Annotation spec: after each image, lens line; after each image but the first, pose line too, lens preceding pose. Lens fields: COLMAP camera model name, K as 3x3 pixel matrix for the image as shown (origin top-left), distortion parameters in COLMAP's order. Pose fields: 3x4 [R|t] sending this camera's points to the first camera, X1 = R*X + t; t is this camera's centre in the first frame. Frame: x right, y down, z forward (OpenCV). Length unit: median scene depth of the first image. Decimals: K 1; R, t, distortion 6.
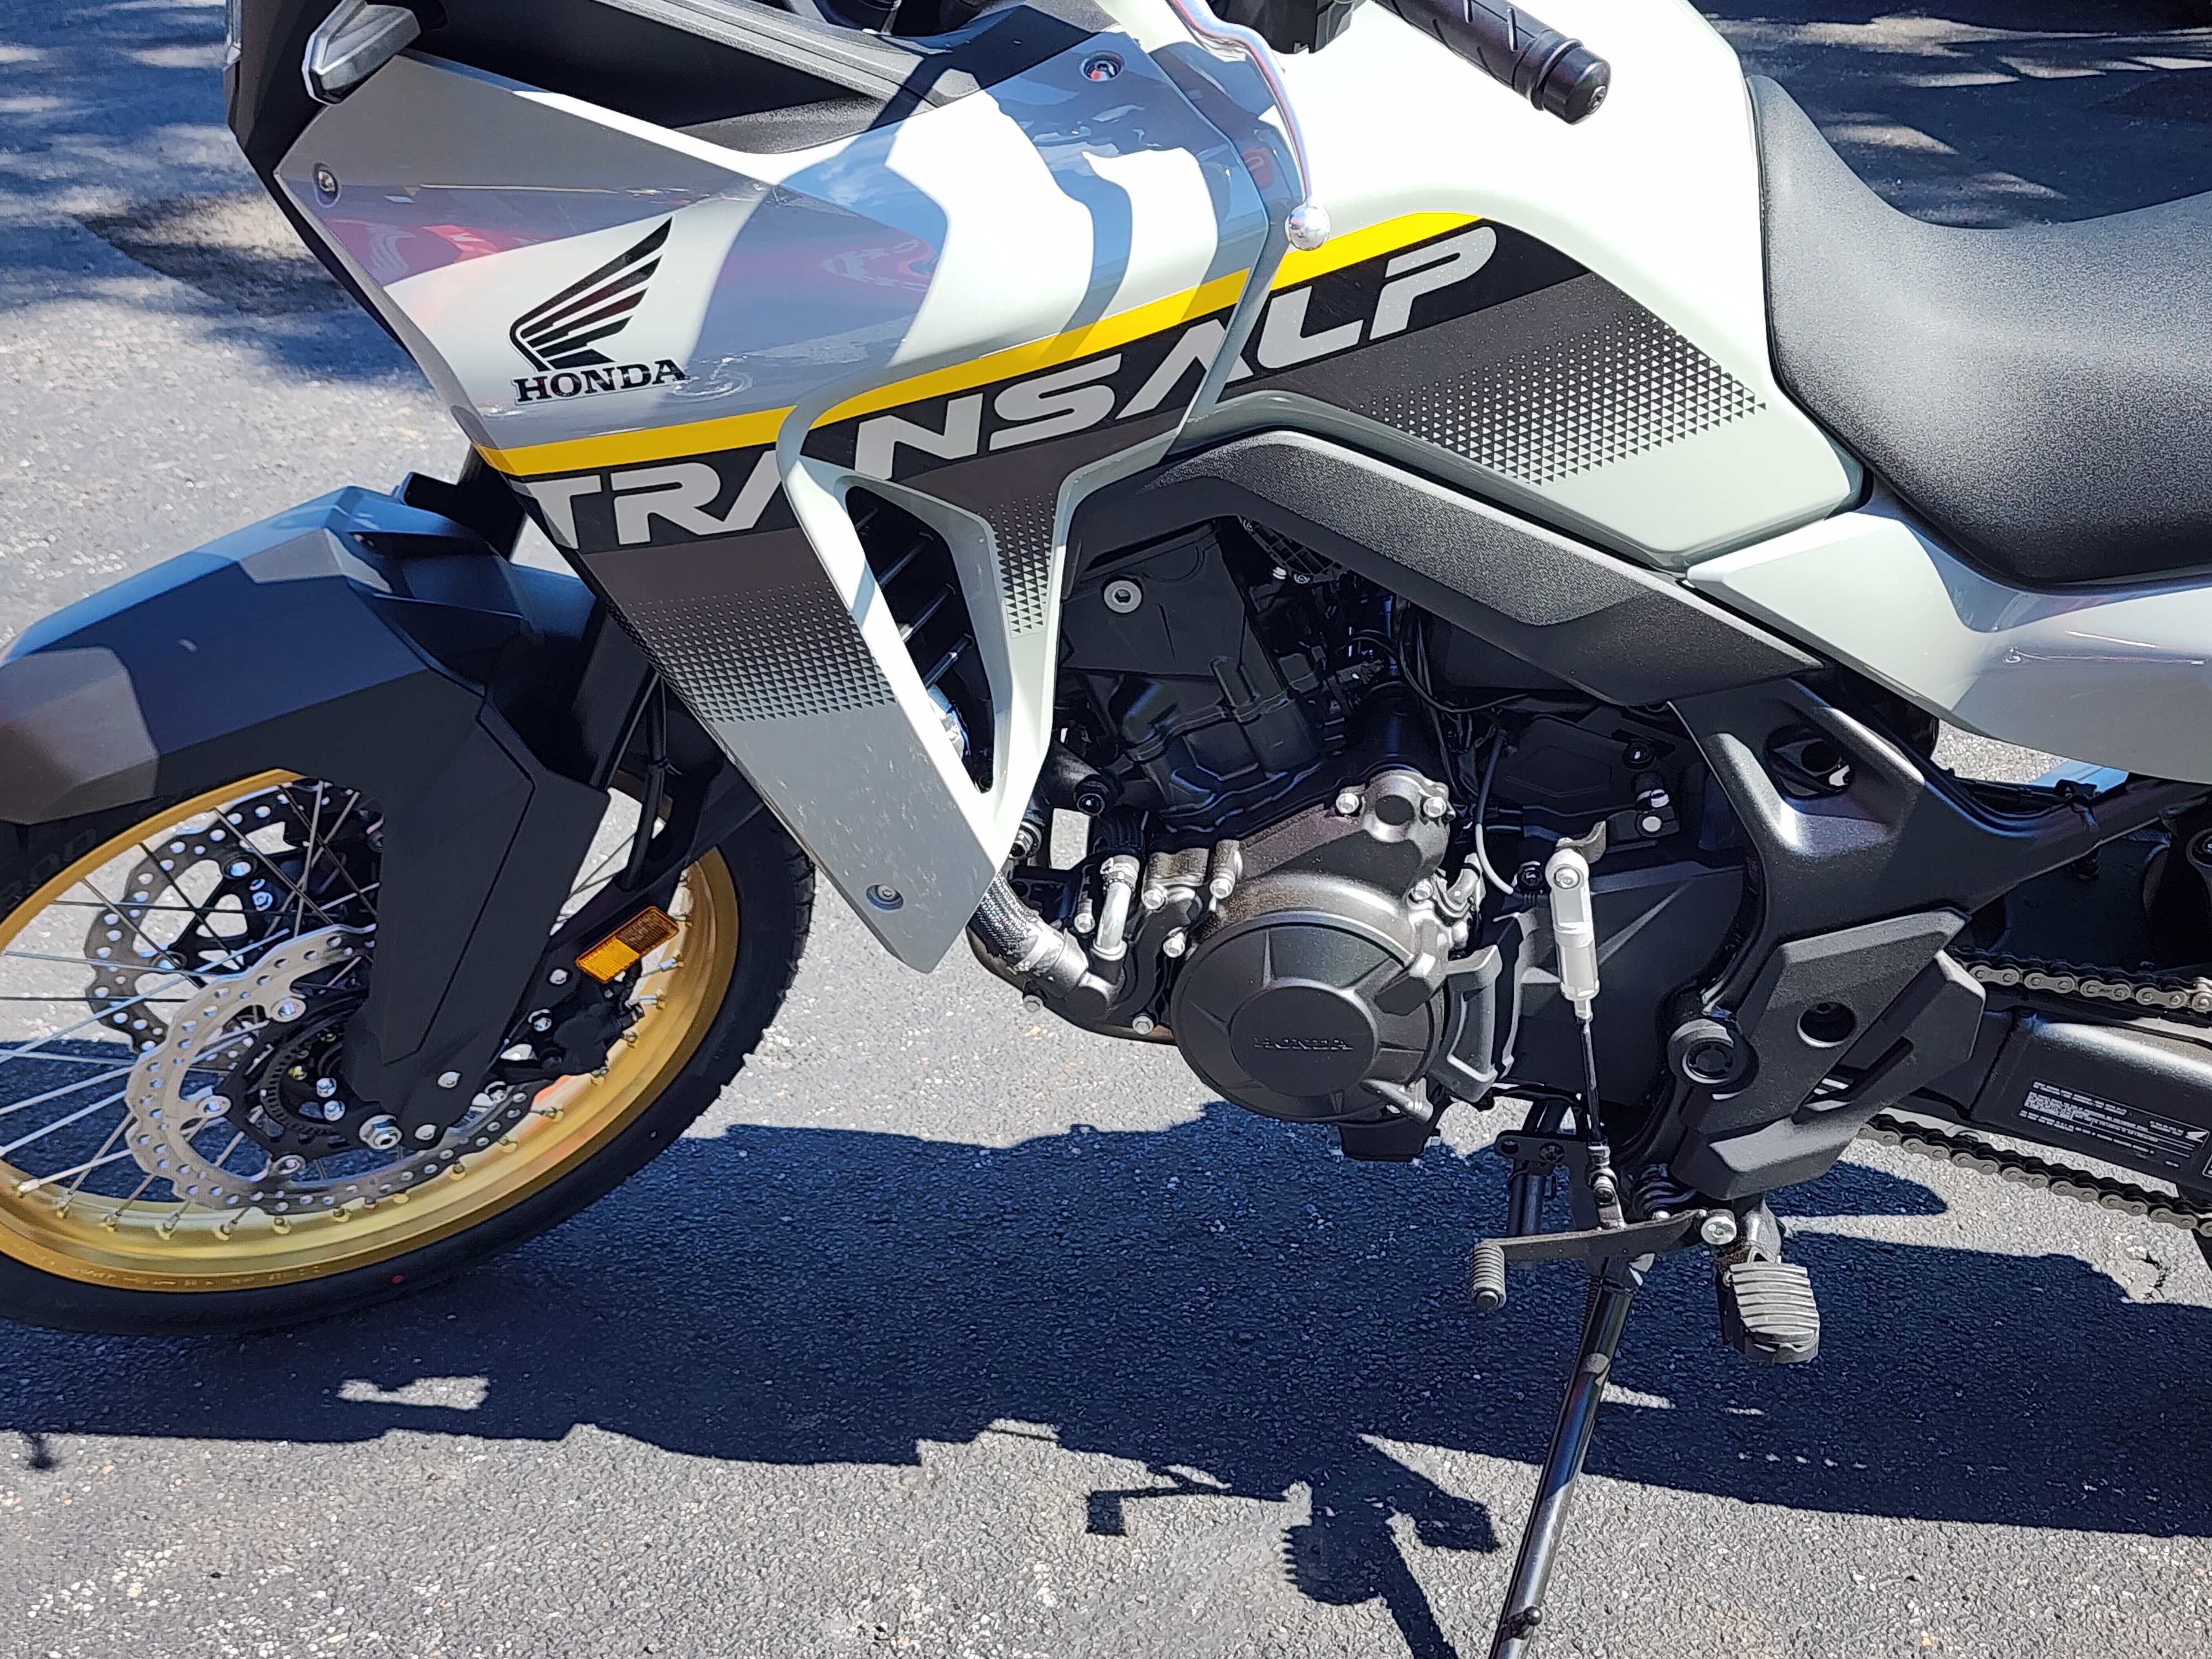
lens RADIAL K [[2884.0, 0, 1118.4], [0, 2884.0, 825.9], [0, 0, 1]] dist [0.083411, 0.000000]
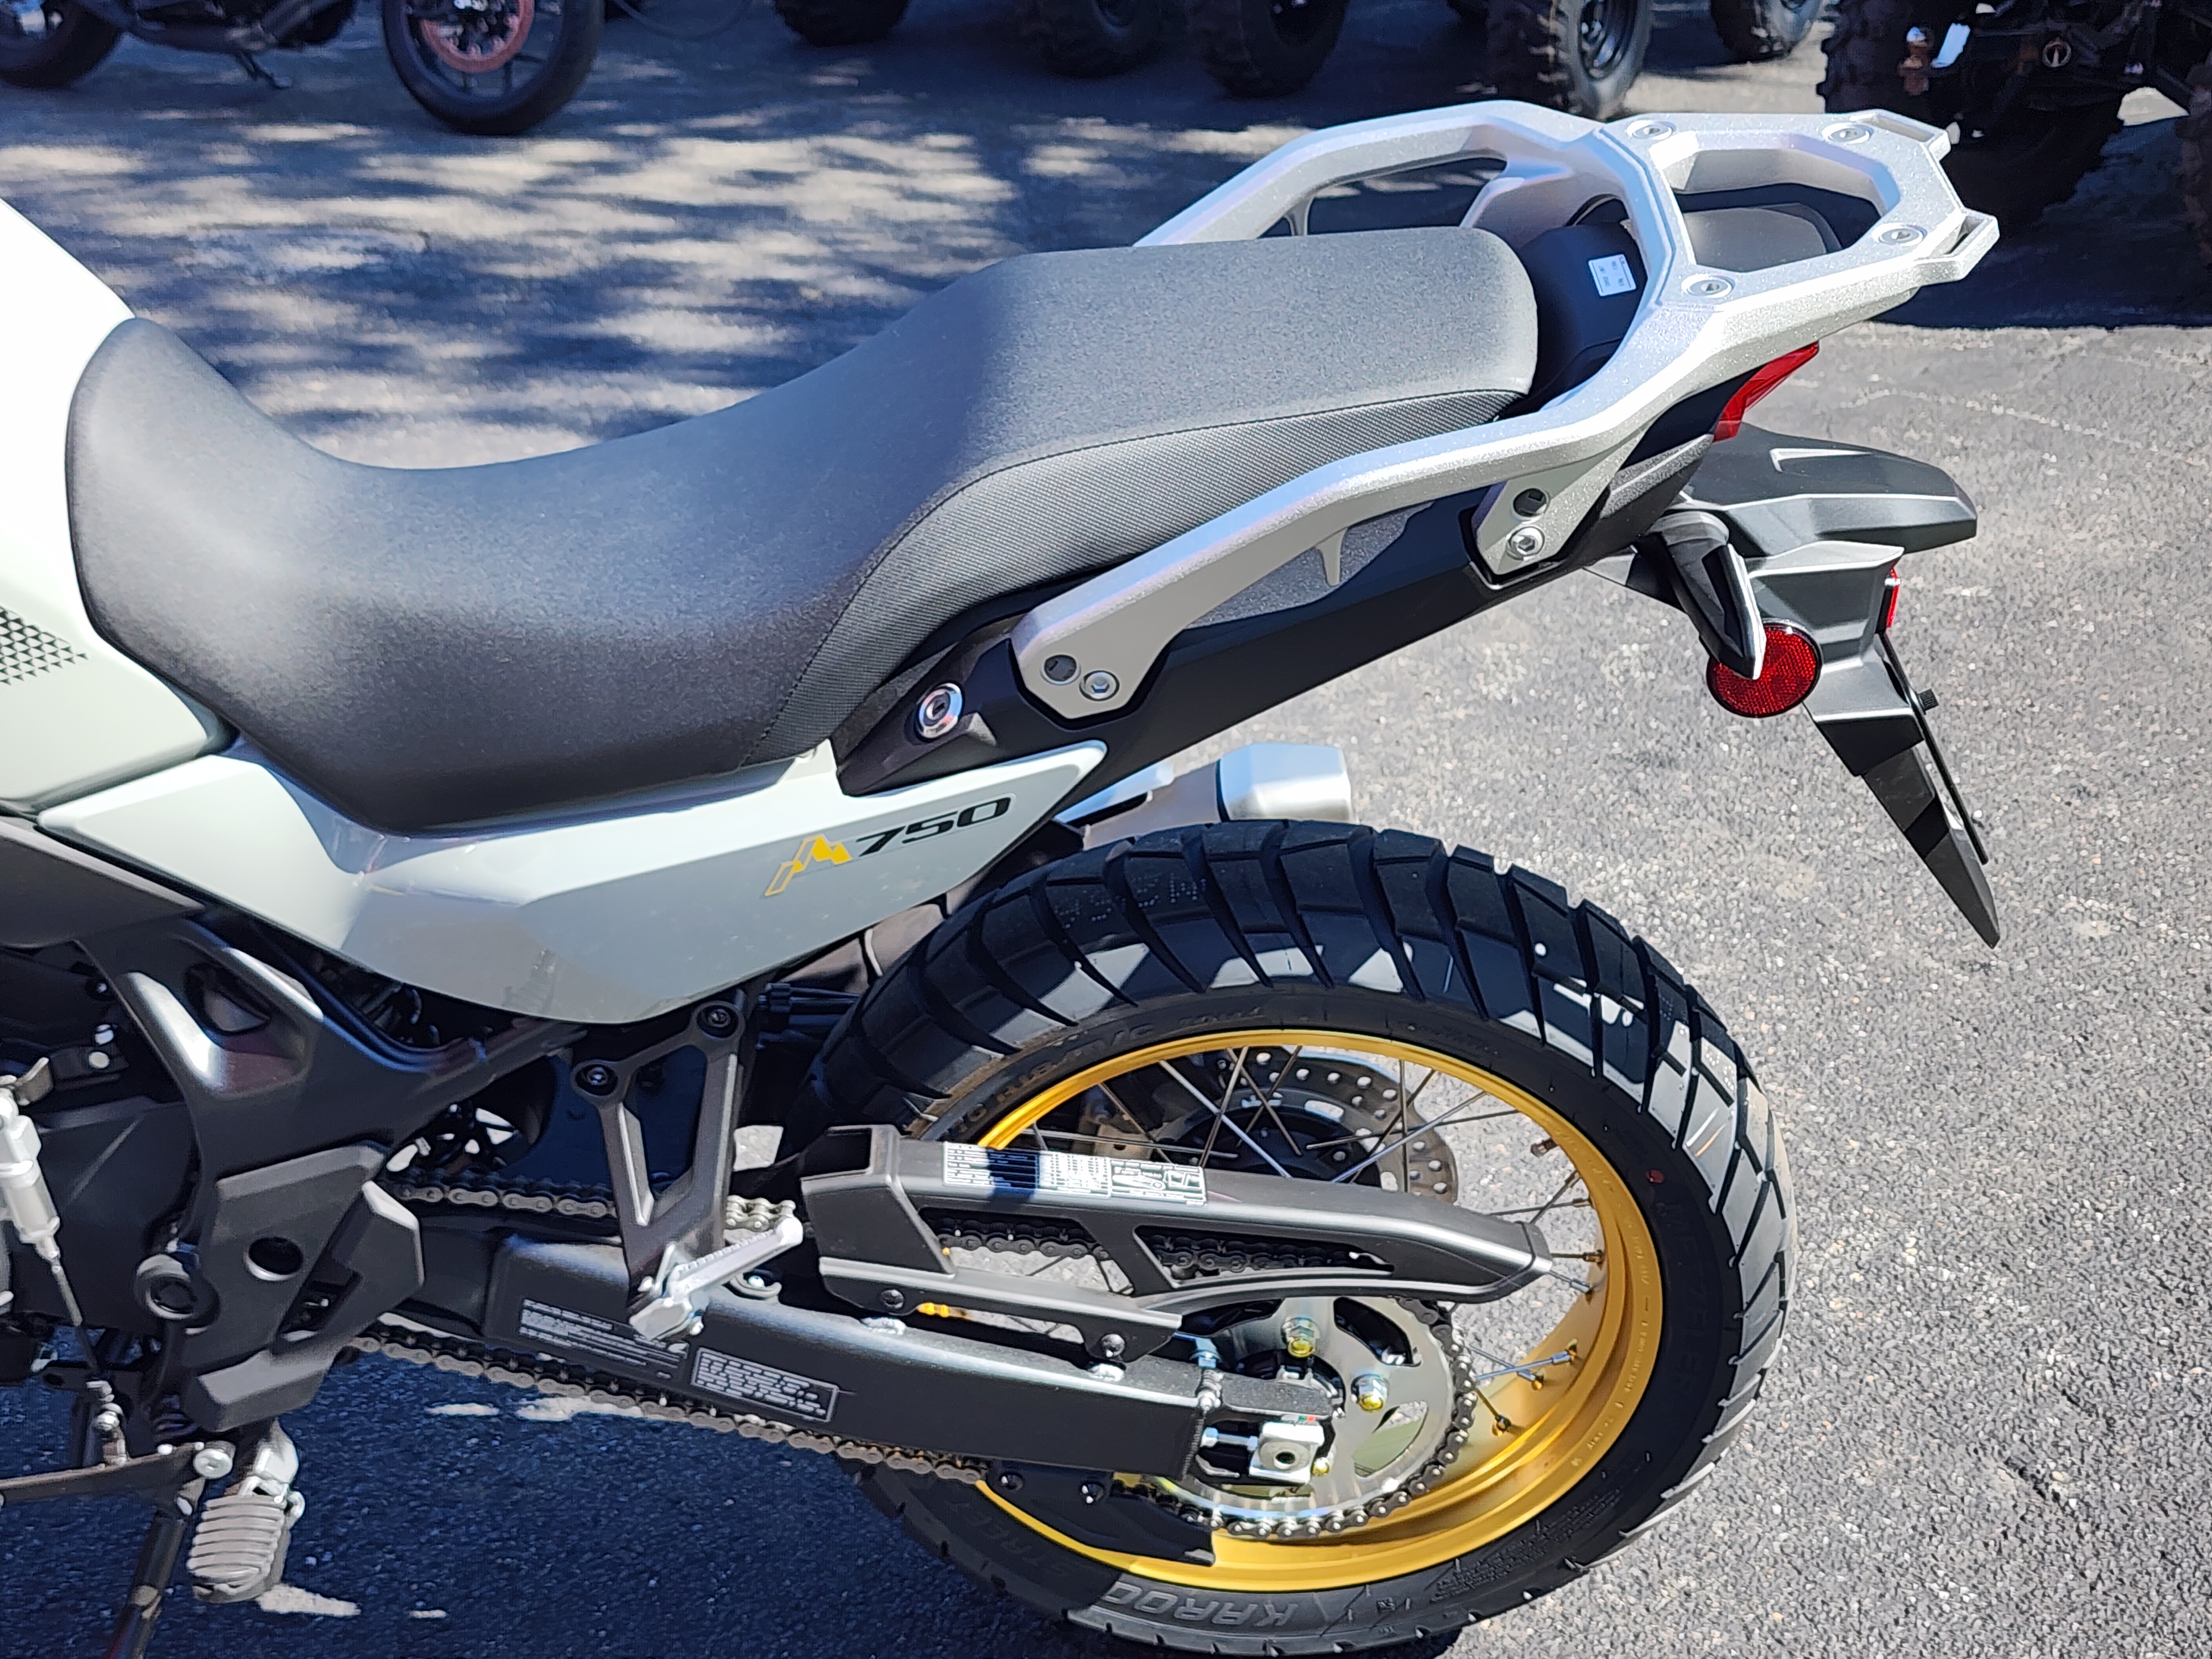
lens RADIAL K [[2884.0, 0, 1092.8], [0, 2884.0, 811.4], [0, 0, 1]] dist [0.083411, 0.000000]
pose [[0.993067, -0.015037, 0.116584, 0.411755], [0.017683, 0.999608, -0.021697, -0.058491], [-0.116212, 0.023608, 0.992944, -0.027363]]
